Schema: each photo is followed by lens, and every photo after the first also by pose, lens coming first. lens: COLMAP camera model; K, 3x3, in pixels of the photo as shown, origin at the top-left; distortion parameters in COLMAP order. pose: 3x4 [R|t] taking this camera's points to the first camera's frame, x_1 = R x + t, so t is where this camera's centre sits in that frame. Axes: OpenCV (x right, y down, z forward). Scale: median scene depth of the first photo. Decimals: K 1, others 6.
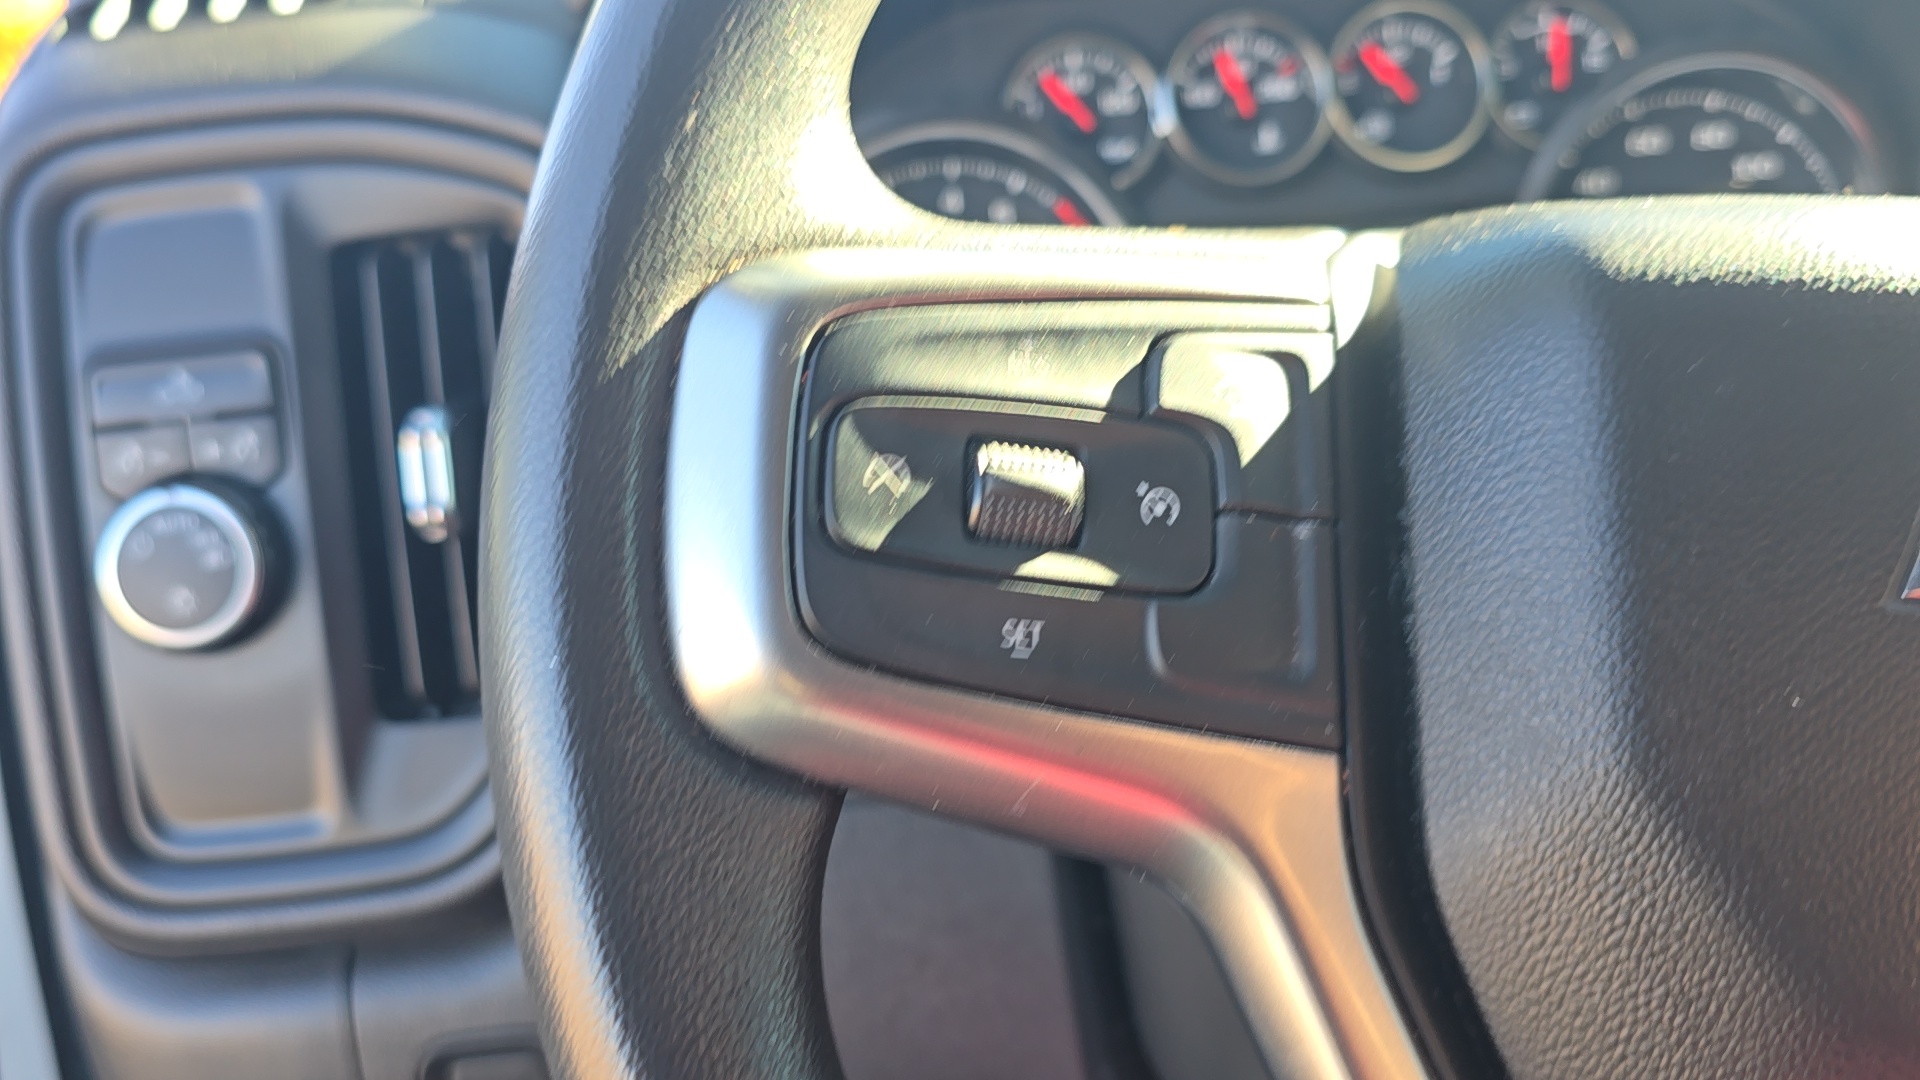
lens RADIAL K [[1675.9, 0, 999.8], [0, 1675.9, 587.1], [0, 0, 1]] dist [-0.035388, -0.003475]
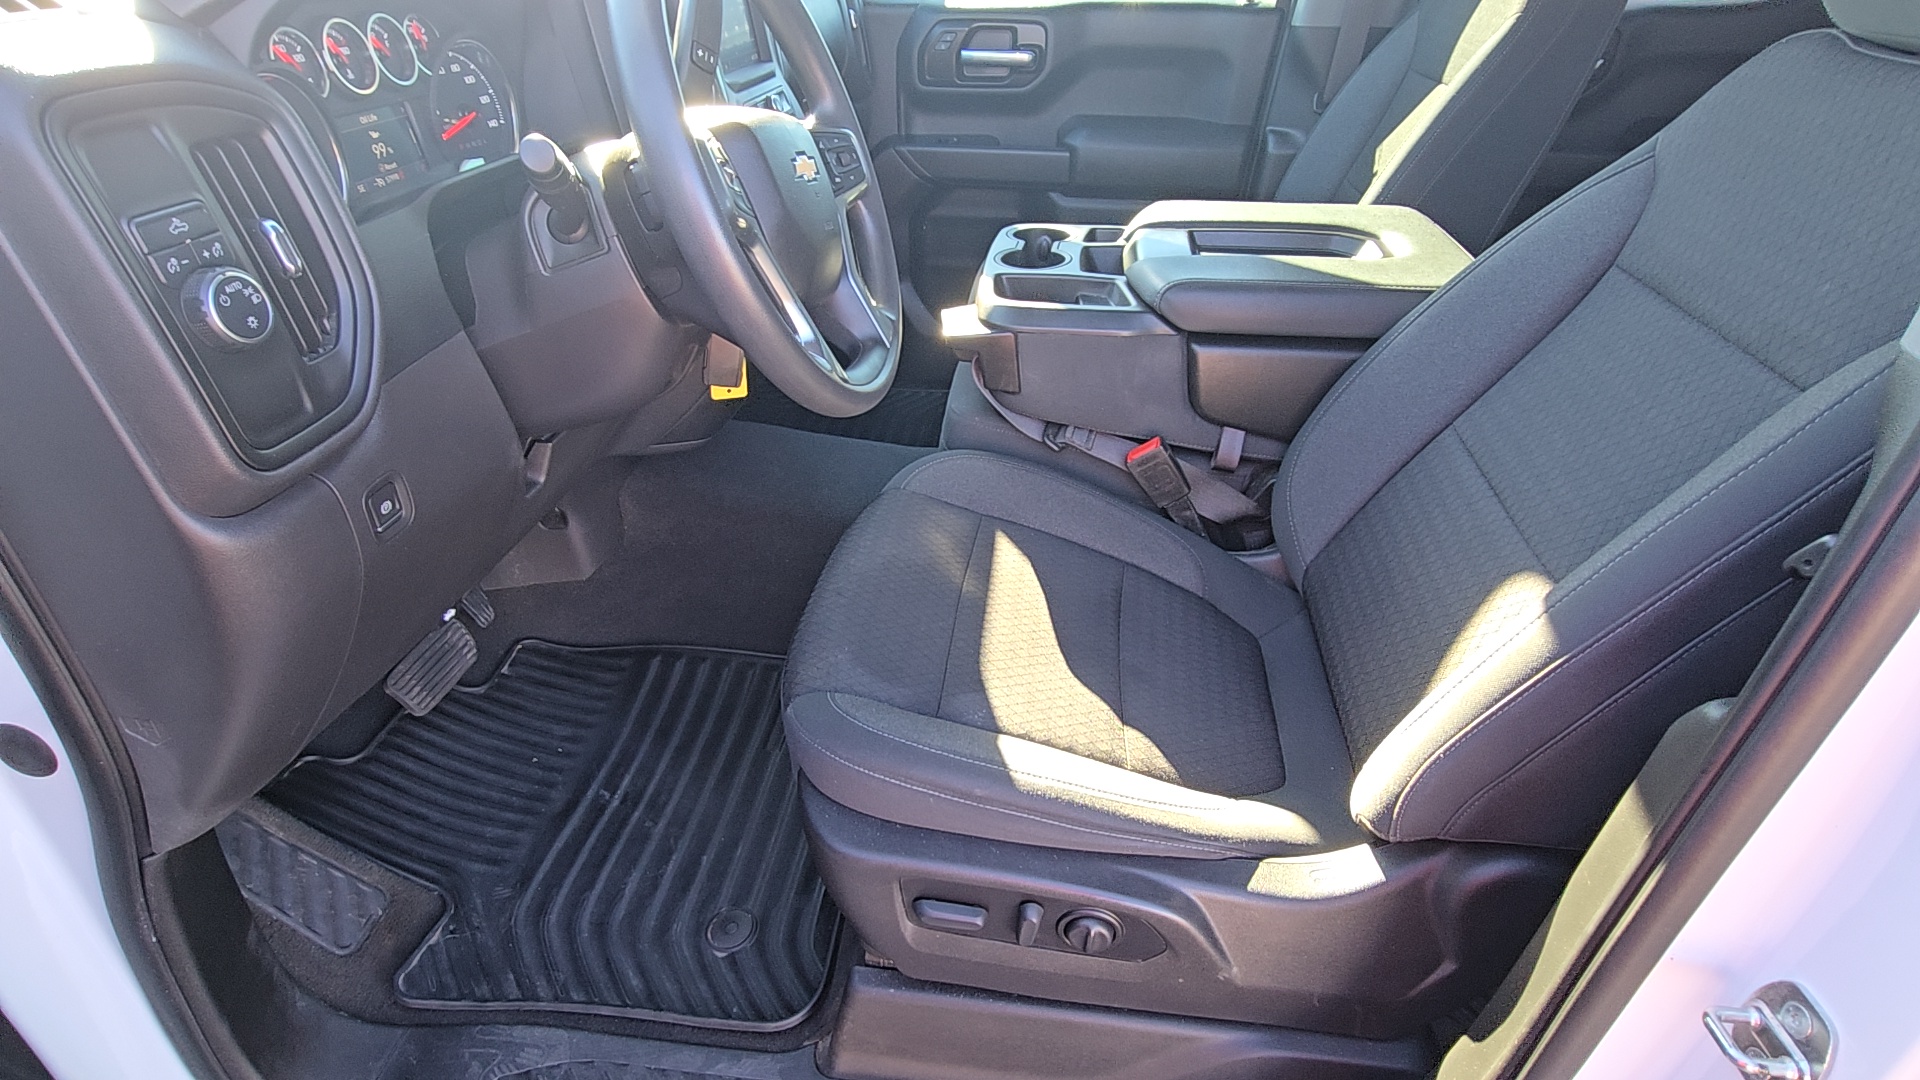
lens RADIAL K [[968.4, 0, 956.1], [0, 968.4, 551.1], [0, 0, 1]] dist [0.001130, 0.001222]
pose [[0.206737, -0.450110, 0.868712, -1.574876], [0.209218, 0.887694, 0.410155, -0.054105], [-0.955765, 0.096956, 0.277691, -0.239331]]
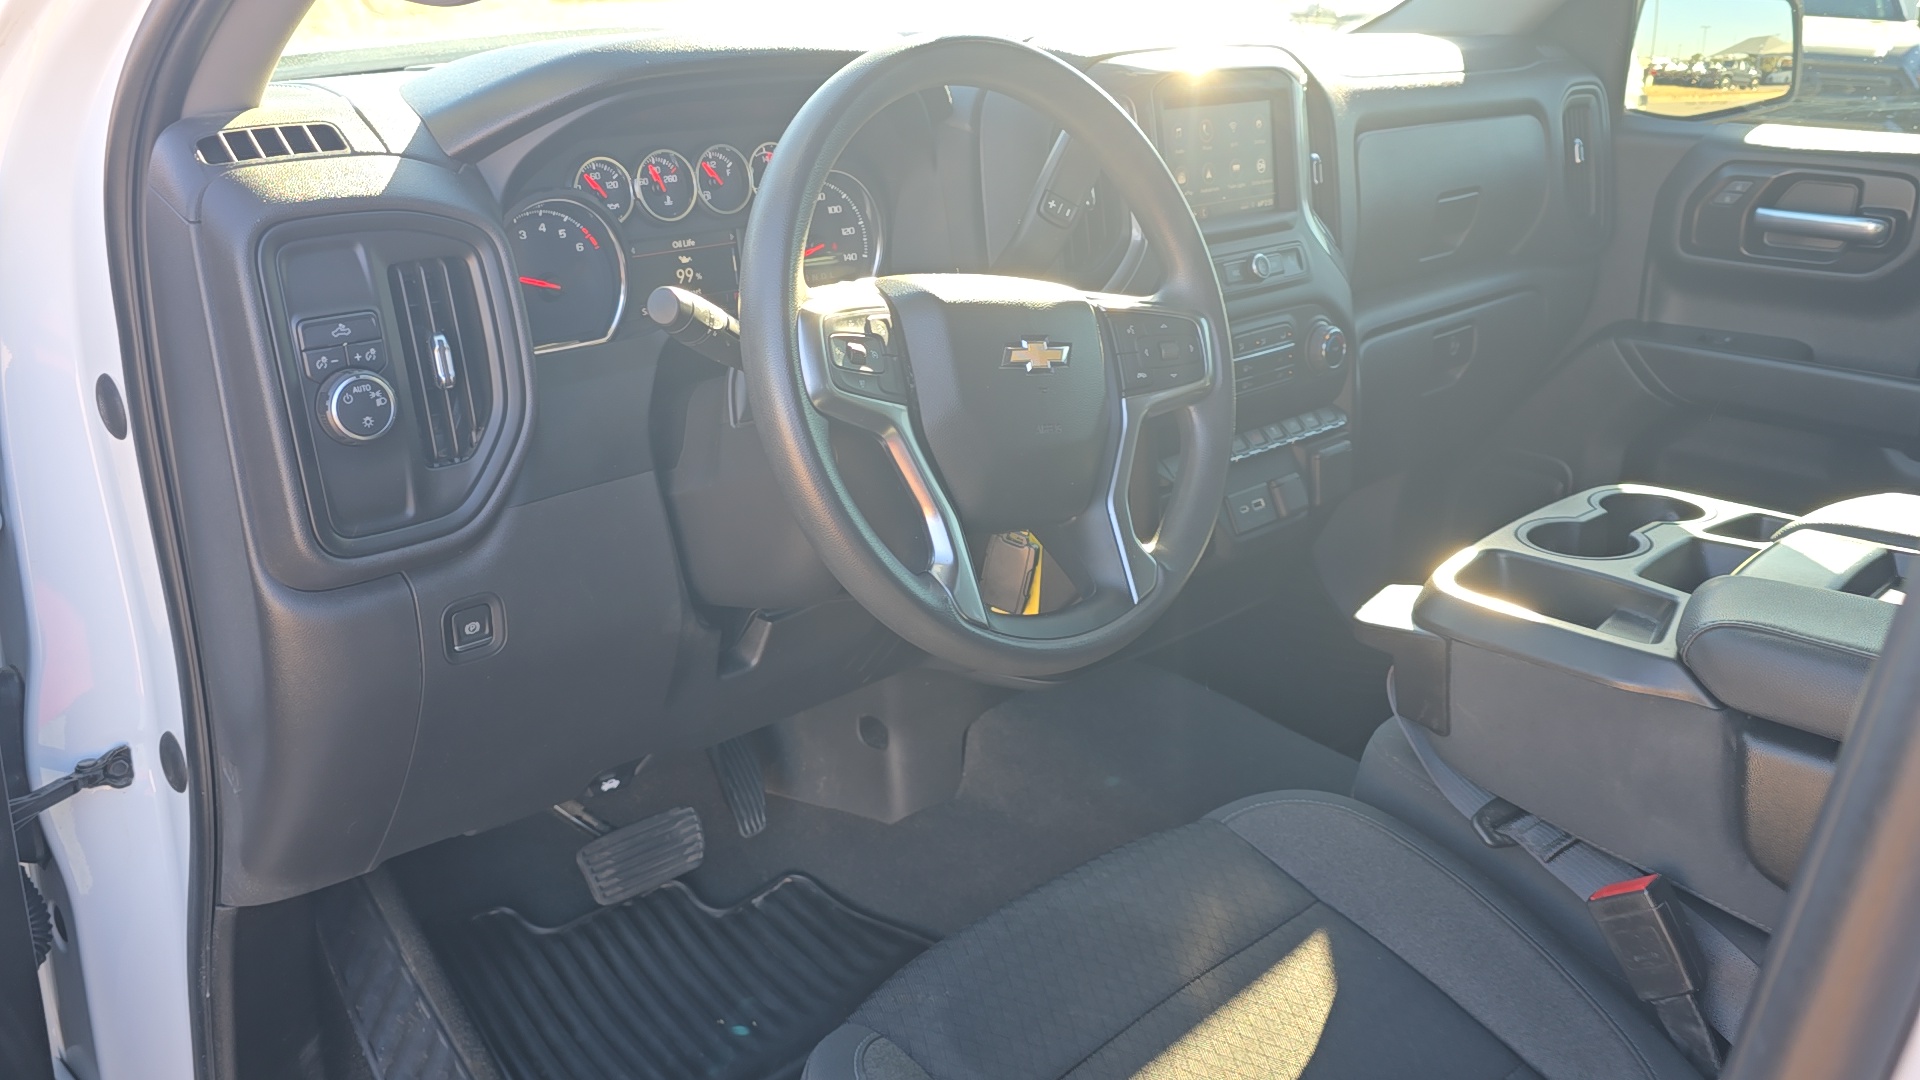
lens RADIAL K [[1590.8, 0, 962.4], [0, 1590.8, 542.8], [0, 0, 1]] dist [-0.013000, -0.006940]
pose [[0.761578, -0.132698, 0.634343, -1.315007], [0.084265, 0.990779, 0.106094, 0.012172], [-0.642572, -0.027346, 0.765737, -1.300022]]
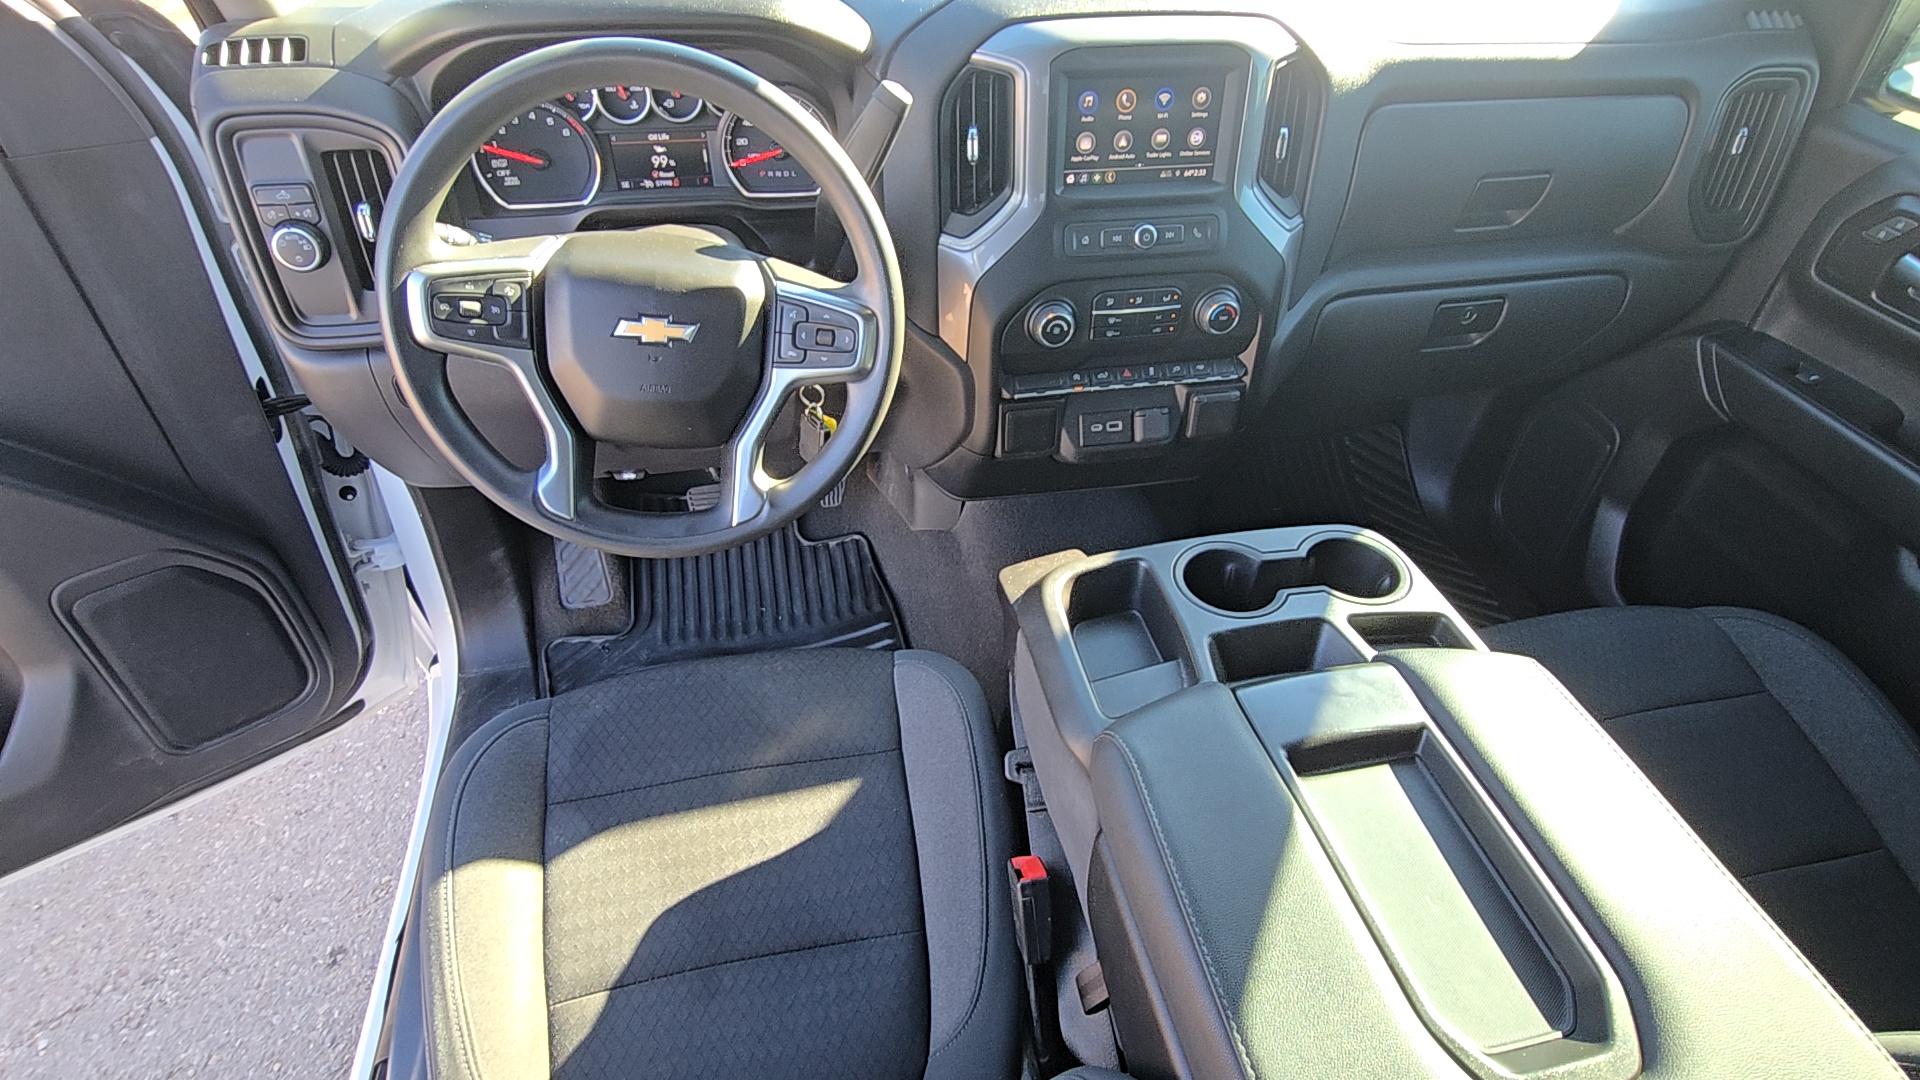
lens RADIAL K [[959.3, 0, 969.6], [0, 959.3, 540.5], [0, 0, 1]] dist [0.001279, 0.000421]
pose [[0.983419, 0.003174, 0.181322, 0.596261], [-0.085318, 0.890382, 0.447147, -0.519115], [-0.160027, -0.455202, 0.875890, -1.411417]]
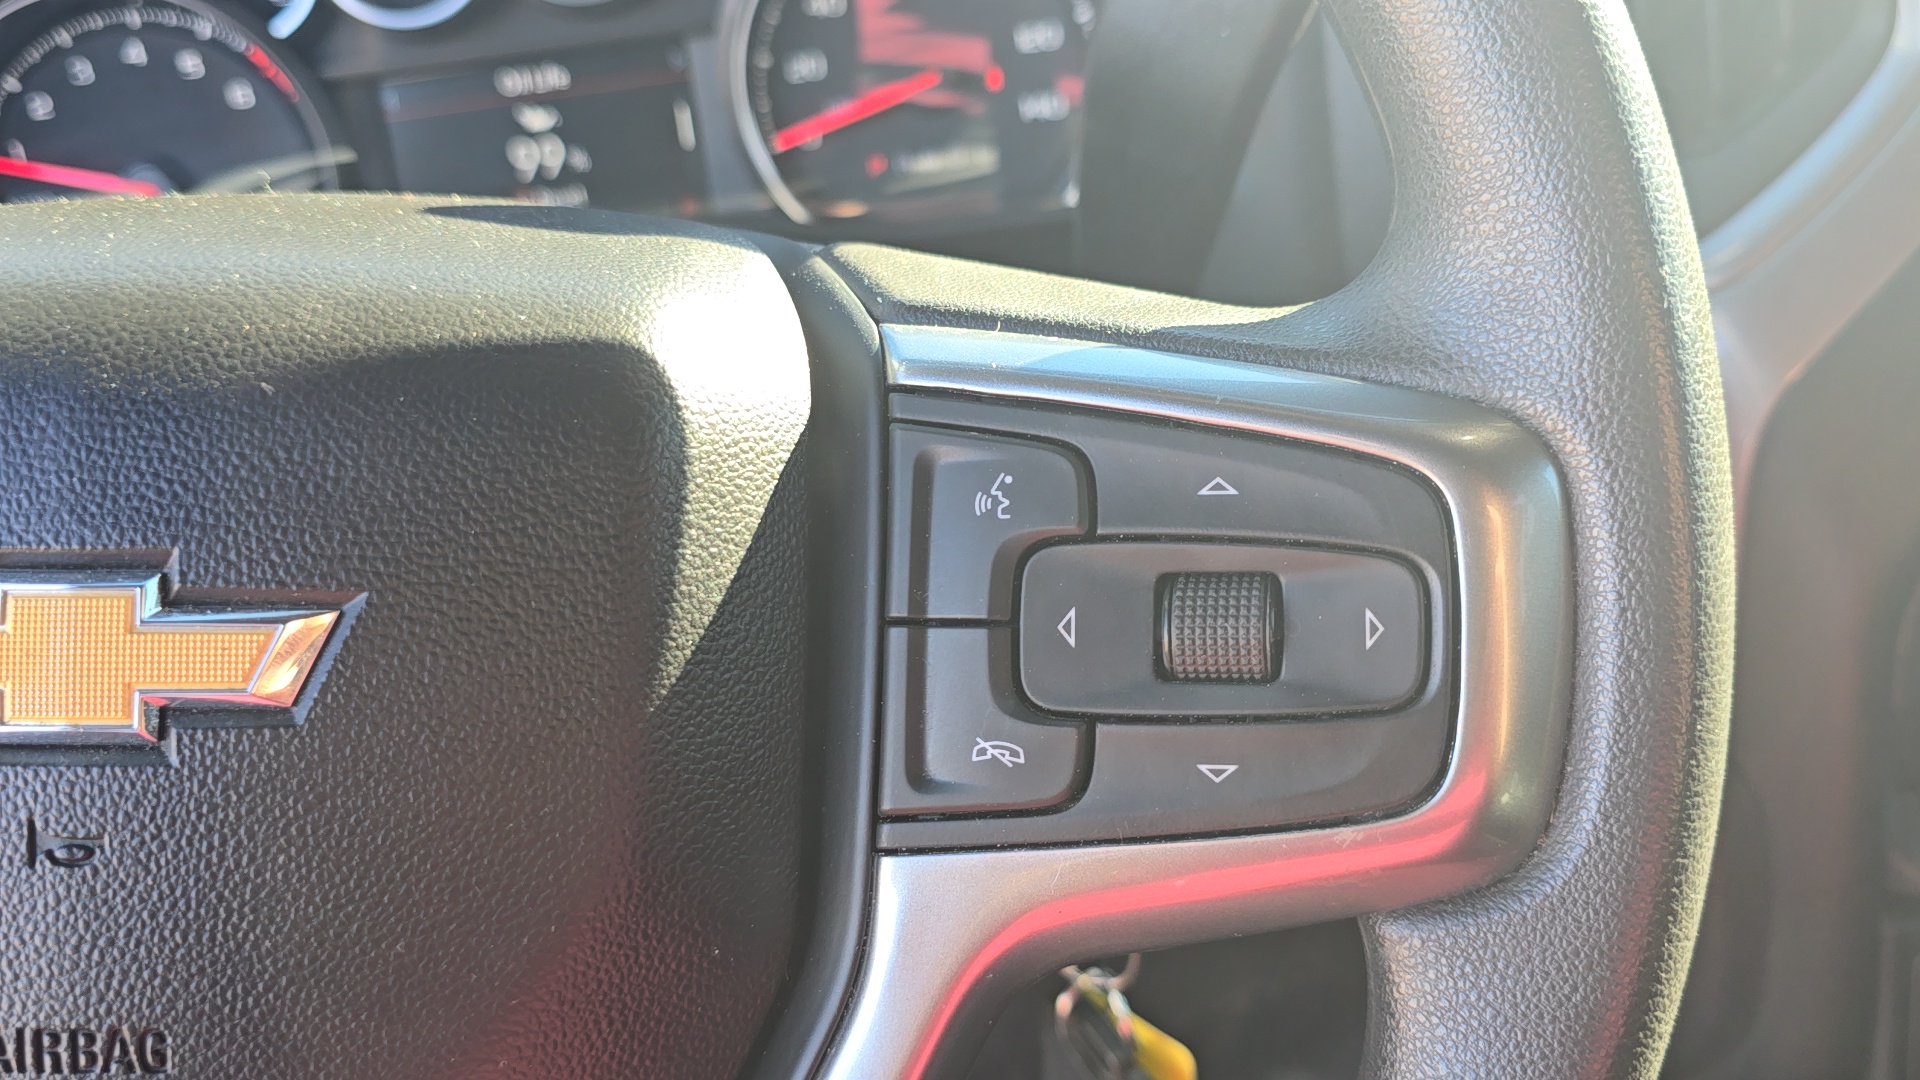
lens RADIAL K [[1682.7, 0, 947.6], [0, 1682.7, 546.2], [0, 0, 1]] dist [-0.003363, 0.001969]
pose [[0.999183, -0.030734, -0.026229, 0.594636], [0.034272, 0.988504, 0.147260, -0.098236], [0.021401, -0.148039, 0.988750, 0.020457]]
